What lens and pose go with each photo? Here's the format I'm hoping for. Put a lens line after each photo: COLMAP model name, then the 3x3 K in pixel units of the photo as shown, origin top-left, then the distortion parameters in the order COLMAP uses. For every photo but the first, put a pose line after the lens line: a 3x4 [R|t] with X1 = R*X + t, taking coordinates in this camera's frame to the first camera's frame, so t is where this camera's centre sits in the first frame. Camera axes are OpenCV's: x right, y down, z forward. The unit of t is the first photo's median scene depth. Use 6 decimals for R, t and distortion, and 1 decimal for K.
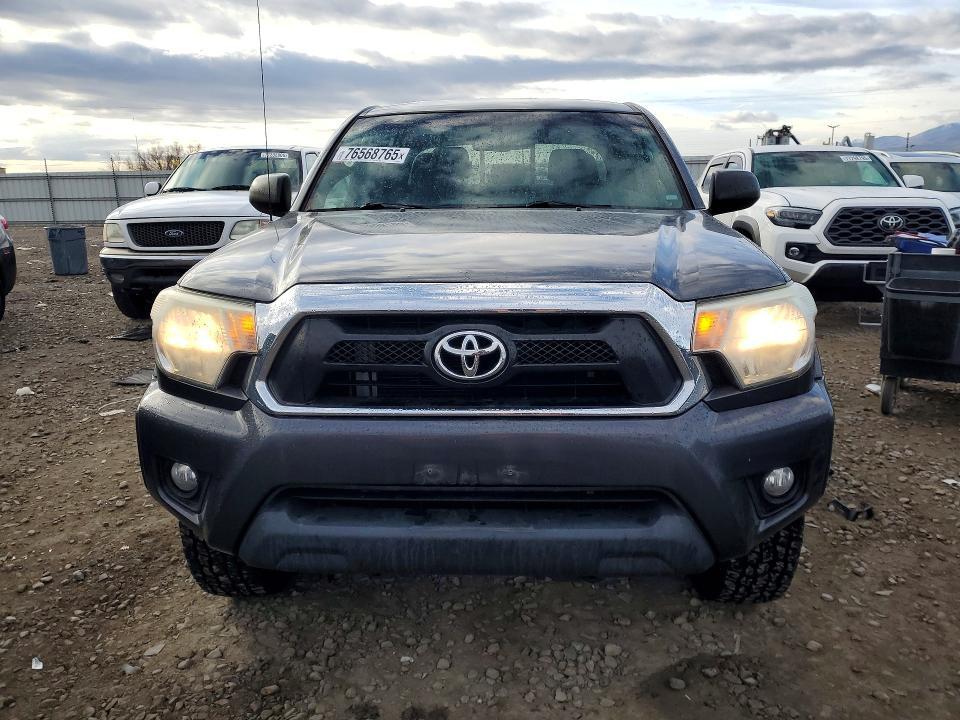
lens RADIAL K [[831.5, 0, 480.0], [0, 831.5, 360.0], [0, 0, 1]] dist [0.013242, 0.021593]
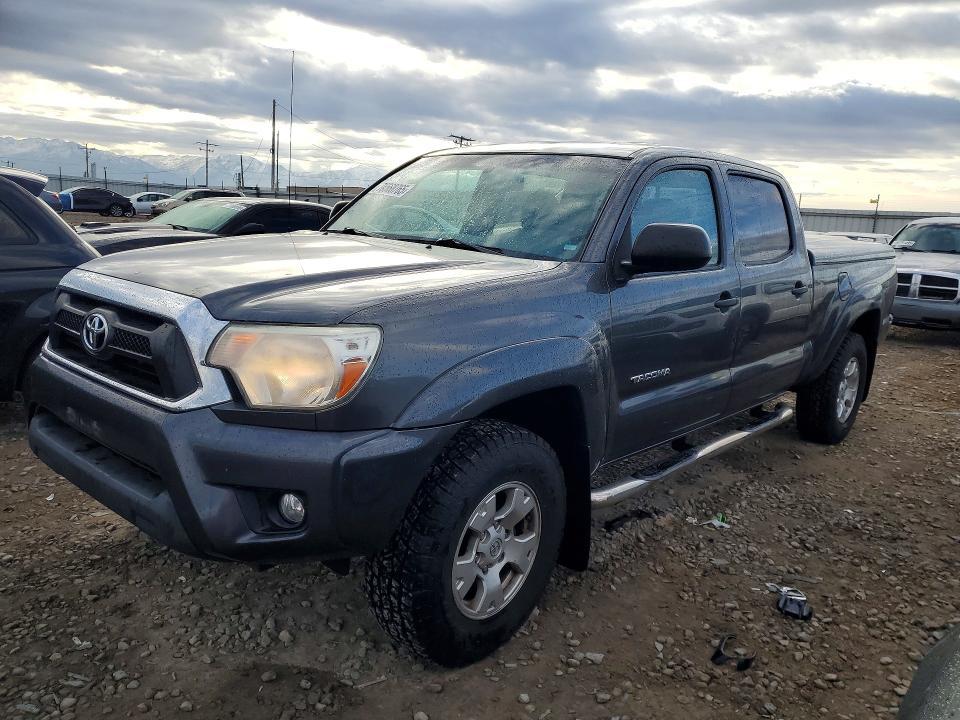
lens RADIAL K [[831.5, 0, 480.0], [0, 831.5, 360.0], [0, 0, 1]] dist [0.013242, 0.021593]
pose [[0.740690, 0.176155, -0.648342, 0.124560], [-0.203033, 0.978584, 0.033929, -0.012476], [0.640434, 0.106504, 0.760593, 0.035790]]
